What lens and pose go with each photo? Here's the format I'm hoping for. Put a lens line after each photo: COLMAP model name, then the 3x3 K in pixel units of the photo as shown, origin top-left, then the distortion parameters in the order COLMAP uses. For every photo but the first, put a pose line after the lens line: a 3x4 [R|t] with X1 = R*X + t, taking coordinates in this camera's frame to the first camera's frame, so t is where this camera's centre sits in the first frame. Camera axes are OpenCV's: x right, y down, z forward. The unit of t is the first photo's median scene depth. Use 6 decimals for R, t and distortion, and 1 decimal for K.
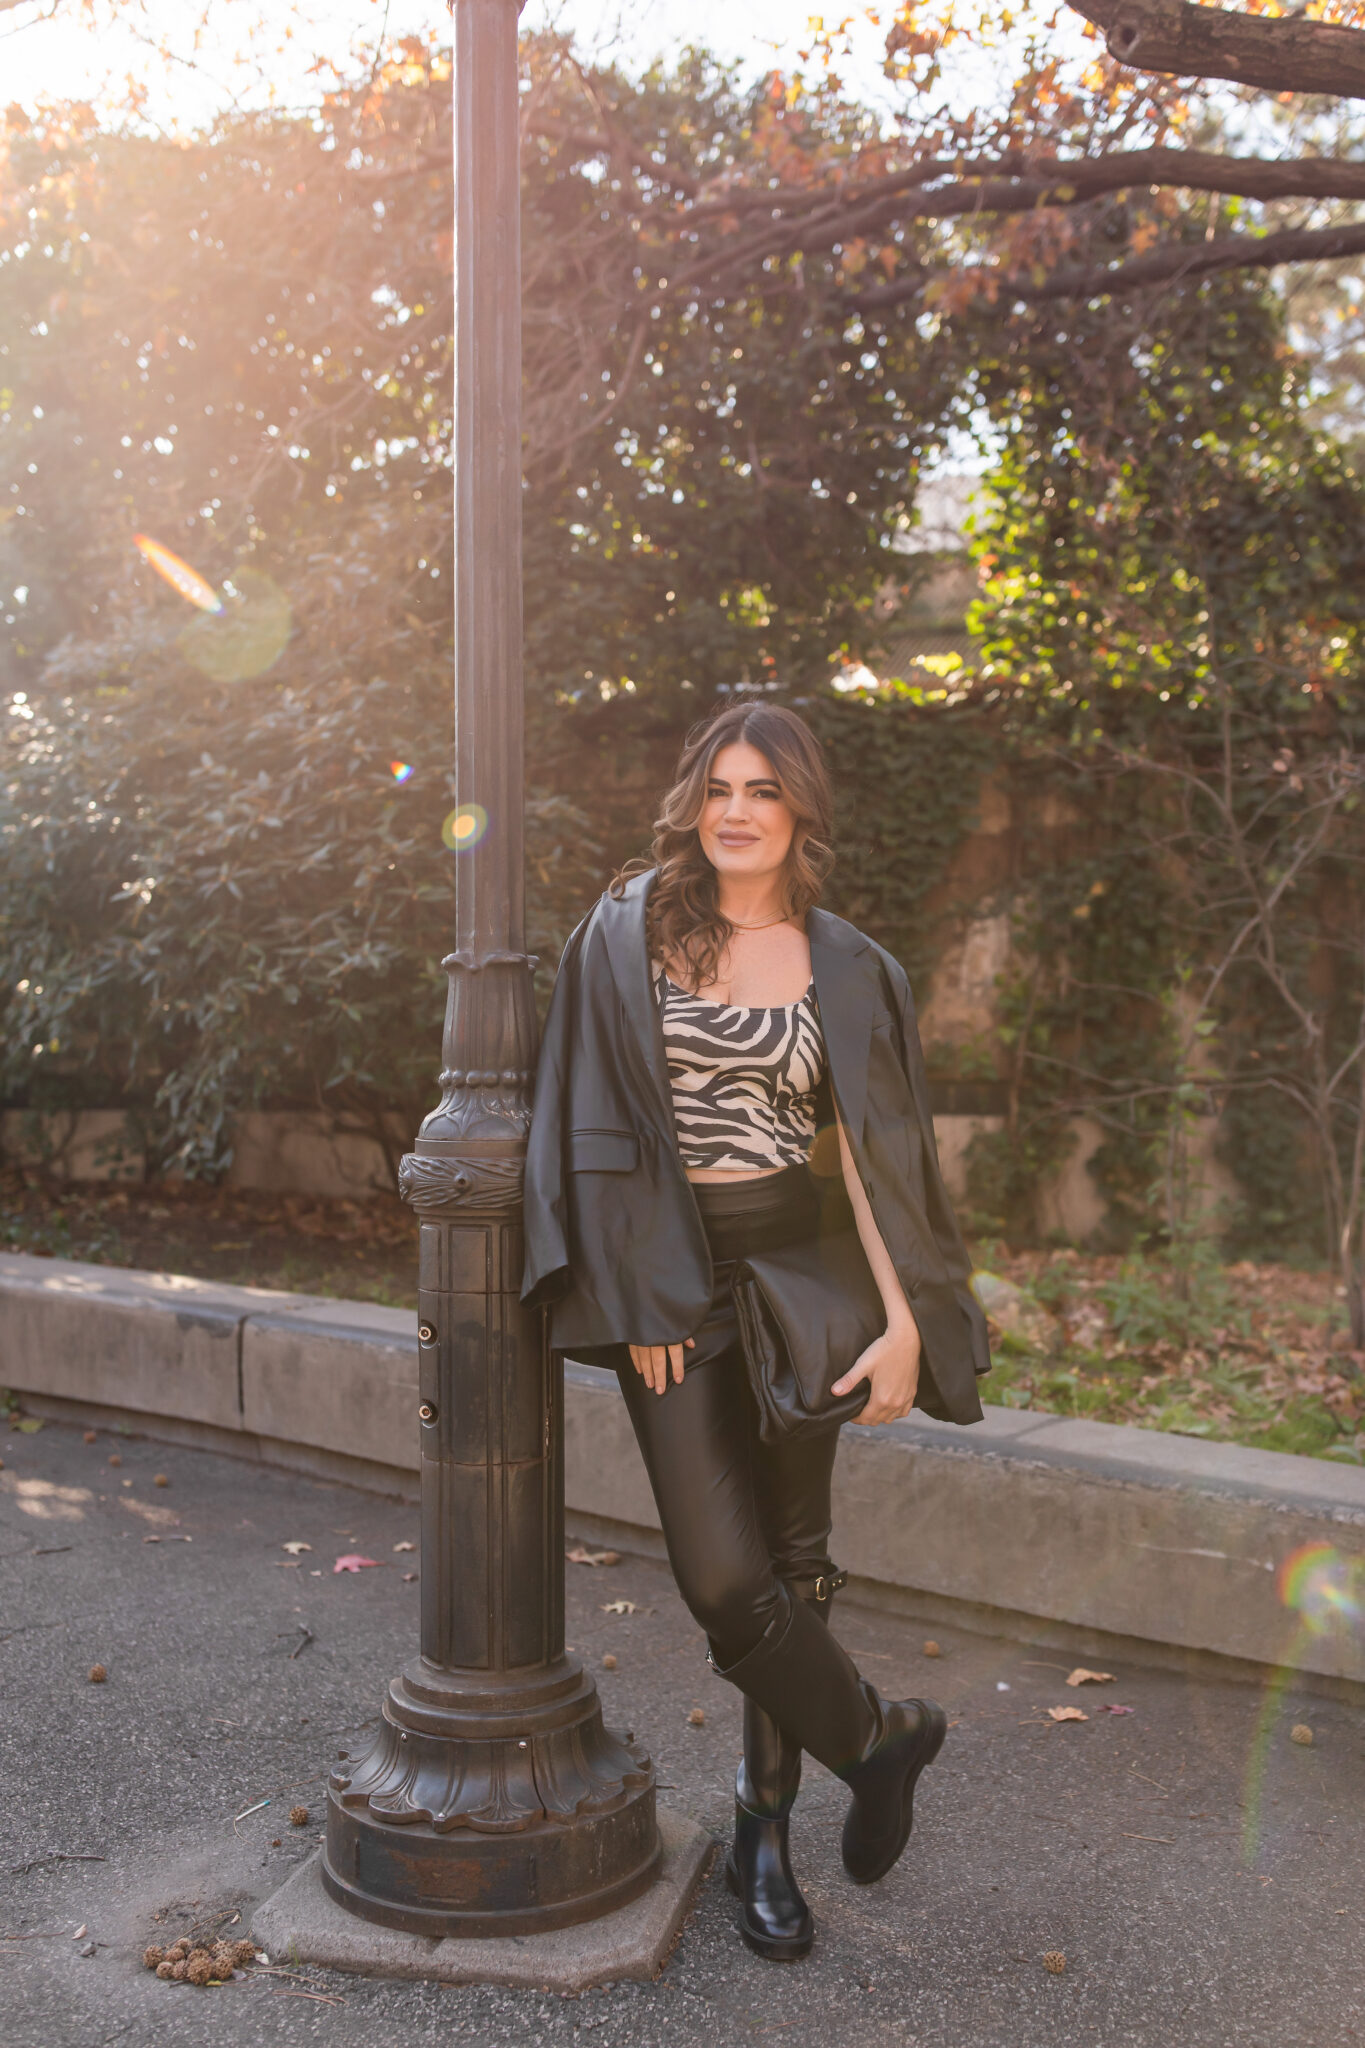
lens RADIAL K [[1959.1, 0, 682.5], [0, 1959.1, 1024.0], [0, 0, 1]] dist [0.014730, -0.008354]
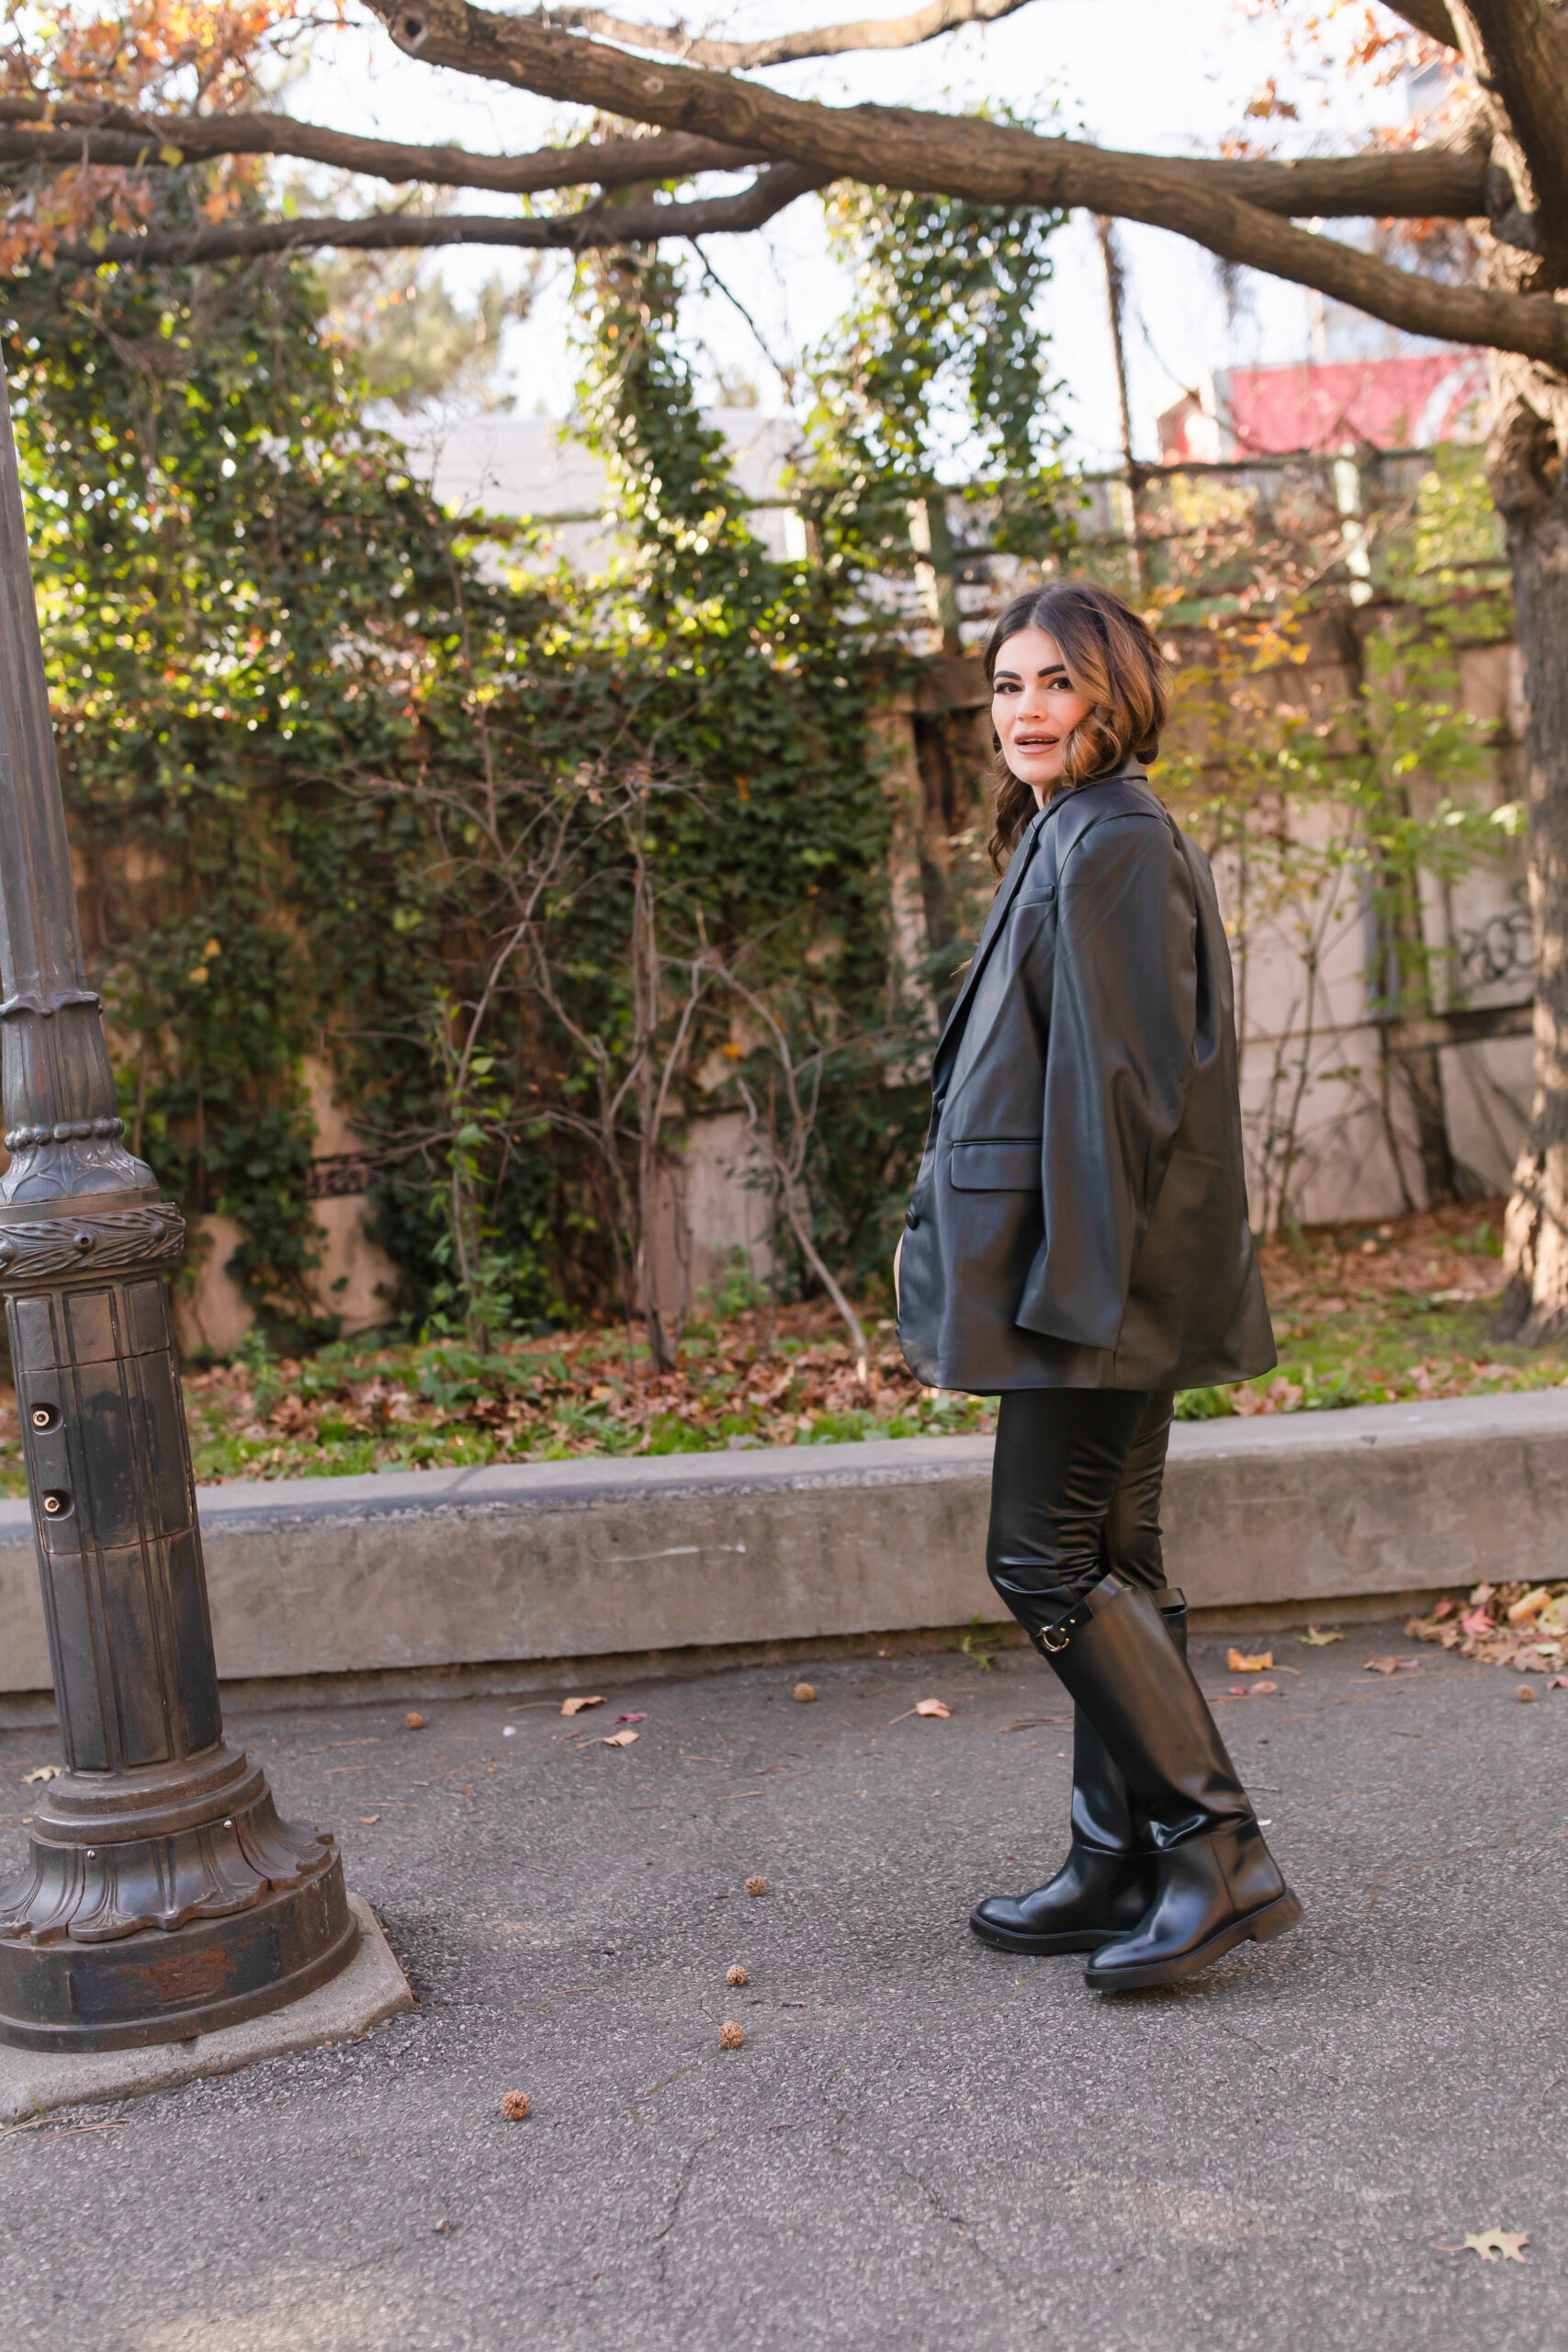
lens RADIAL K [[2410.7, 0, 772.7], [0, 2410.7, 1136.6], [0, 0, 1]] dist [0.018104, -0.009497]
pose [[0.853922, -0.113438, 0.507887, -0.211137], [0.114688, 0.992979, 0.028957, 0.018873], [-0.507607, 0.033522, 0.860937, -0.072099]]
